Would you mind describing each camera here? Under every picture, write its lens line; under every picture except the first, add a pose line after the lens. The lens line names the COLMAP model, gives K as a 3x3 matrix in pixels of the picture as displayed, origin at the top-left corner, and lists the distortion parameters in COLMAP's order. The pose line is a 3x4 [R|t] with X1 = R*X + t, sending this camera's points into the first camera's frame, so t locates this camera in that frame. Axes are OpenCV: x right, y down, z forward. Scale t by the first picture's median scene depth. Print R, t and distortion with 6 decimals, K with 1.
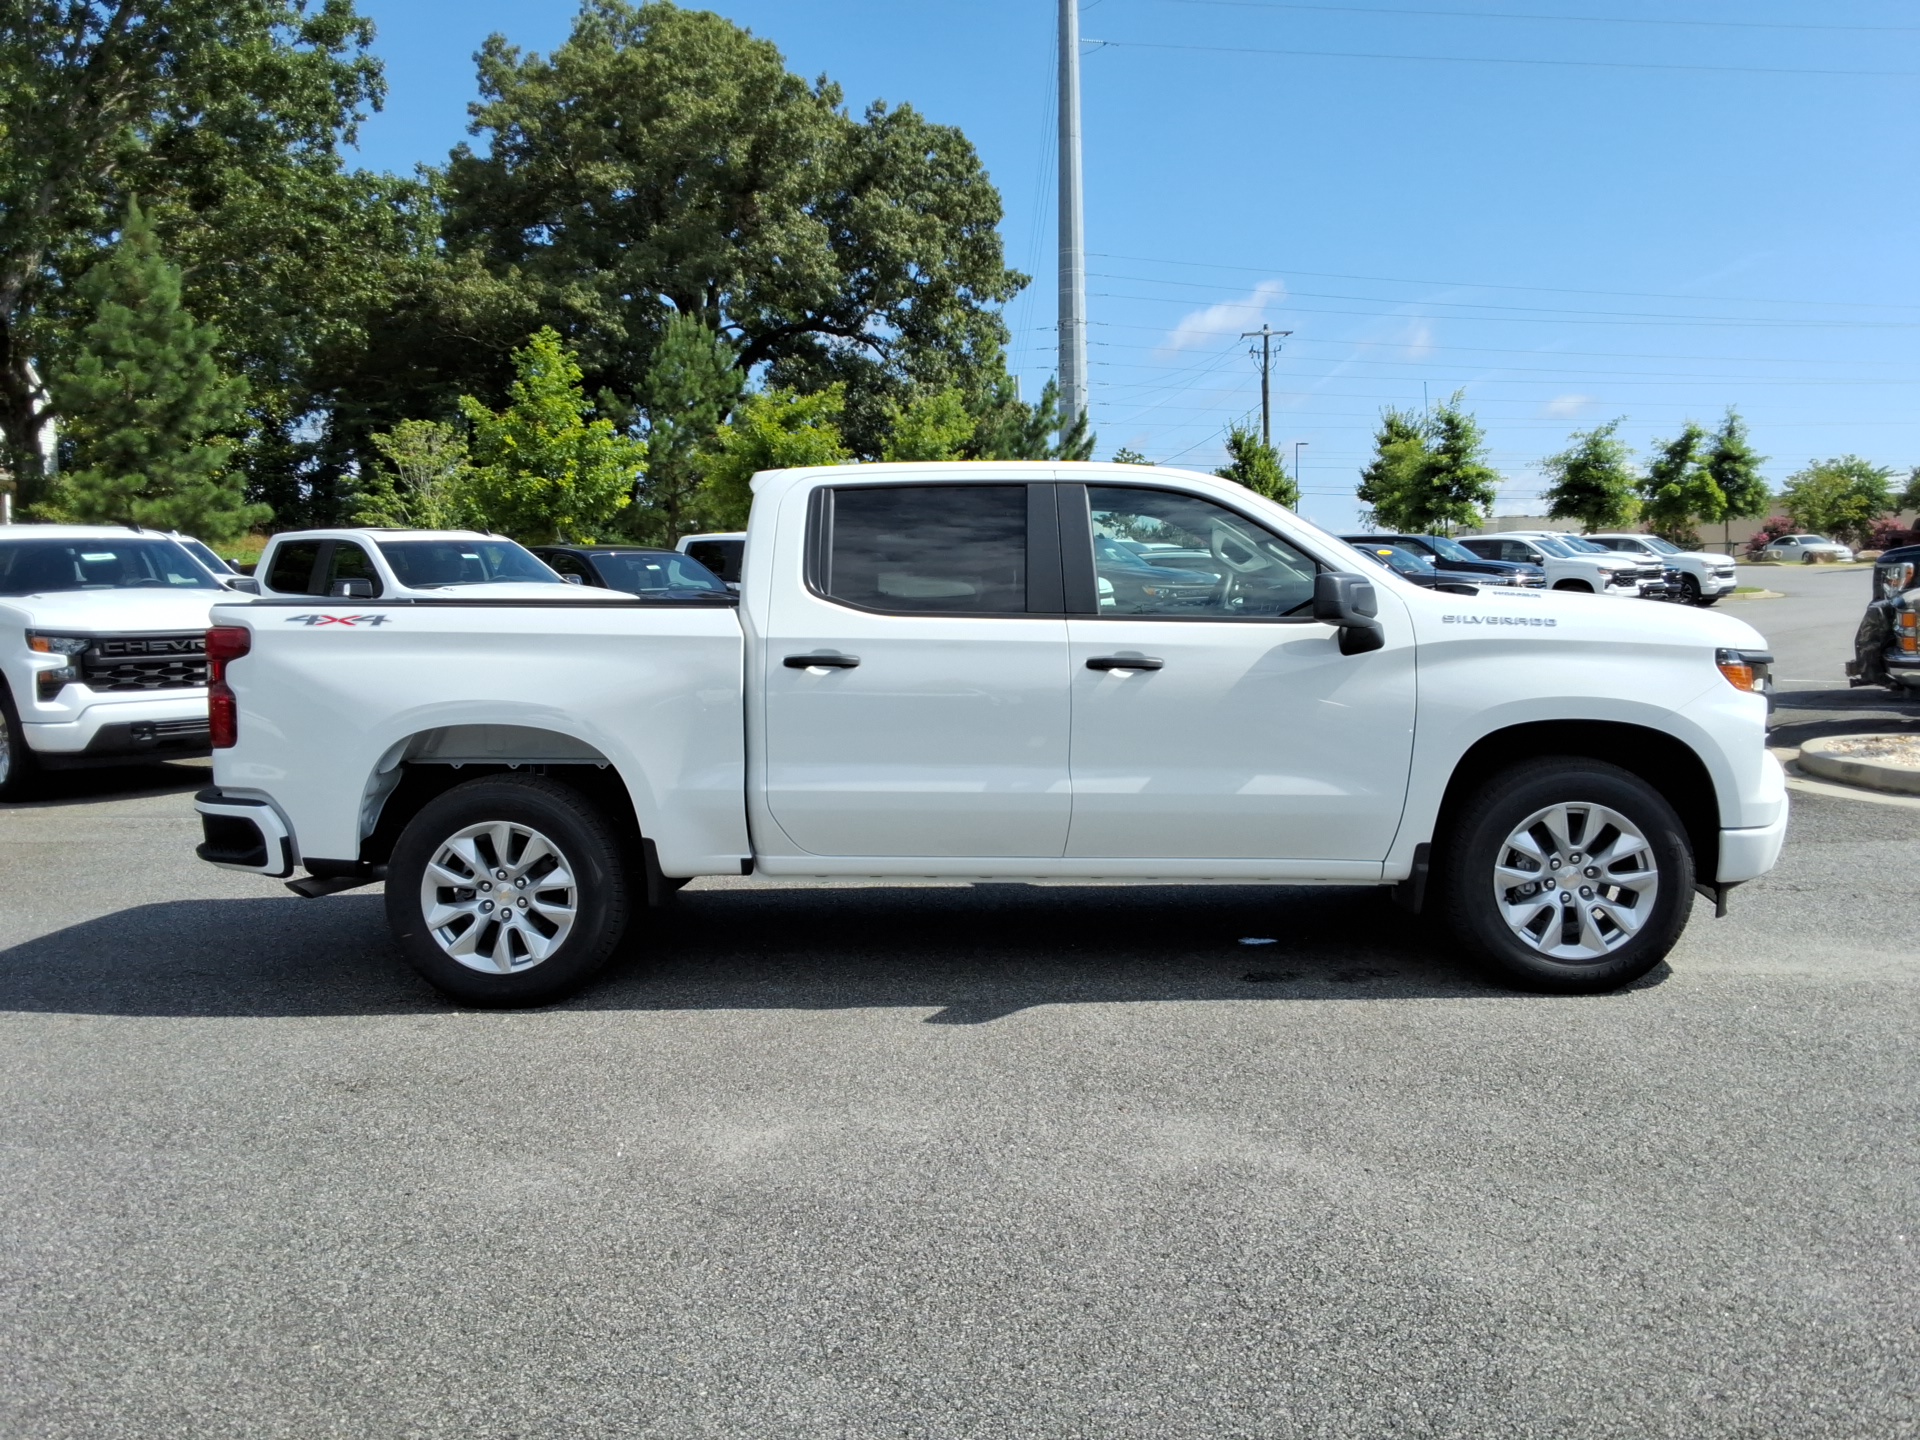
lens RADIAL K [[1542.6, 0, 982.4], [0, 1542.6, 721.9], [0, 0, 1]] dist [0.102123, -0.152485]
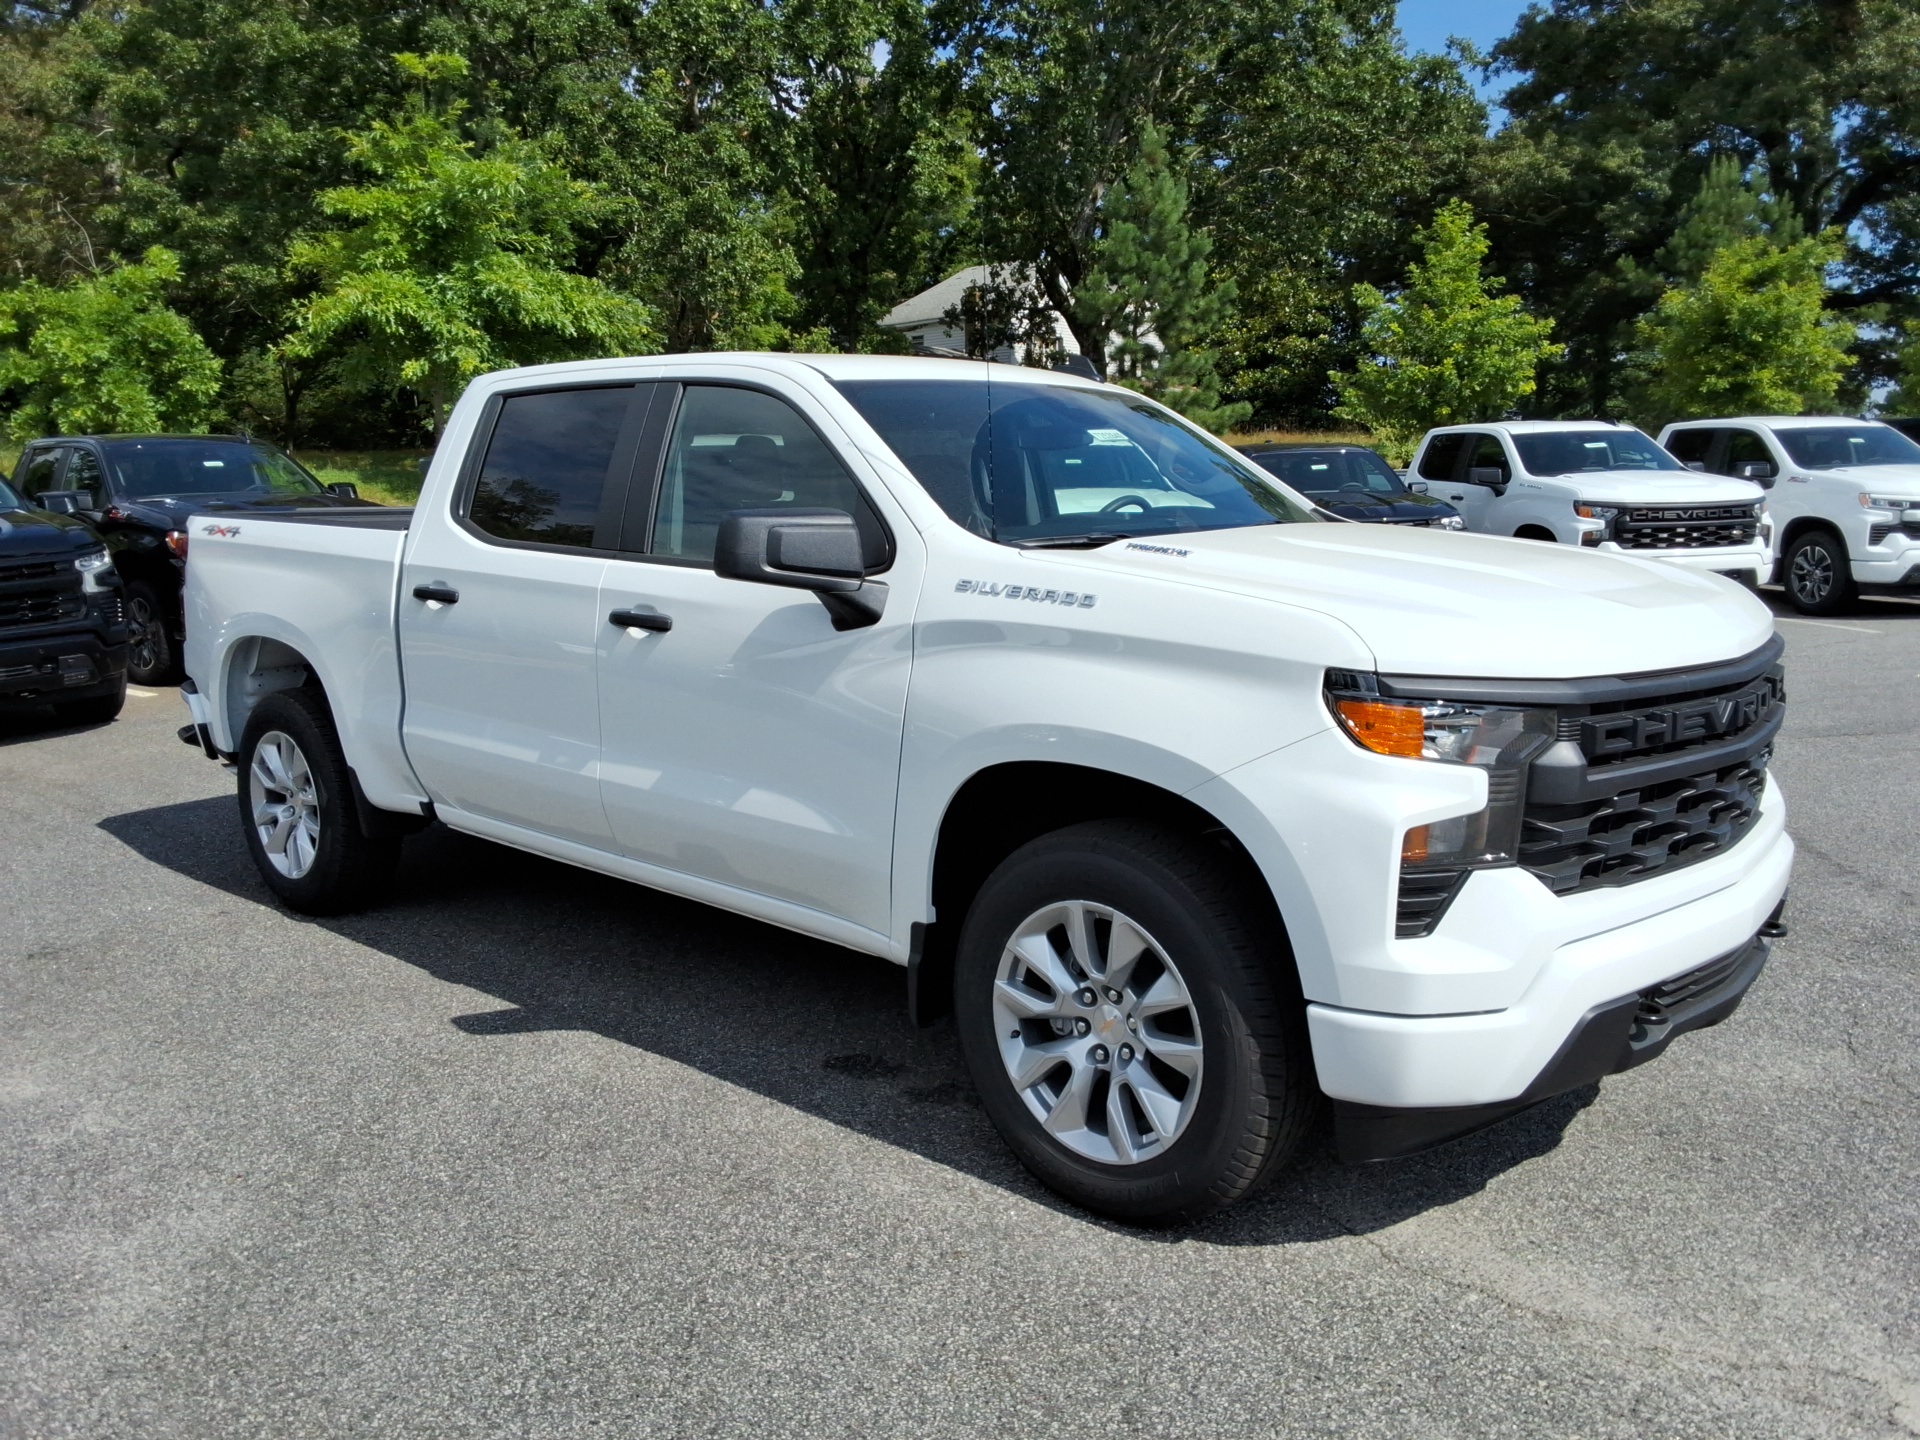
lens RADIAL K [[1548.0, 0, 992.6], [0, 1548.0, 712.8], [0, 0, 1]] dist [0.135075, -0.215832]
pose [[0.760843, 0.103889, -0.640566, 0.119115], [-0.063139, 0.994270, 0.086260, -0.011491], [0.645857, -0.025186, 0.763043, 0.085868]]
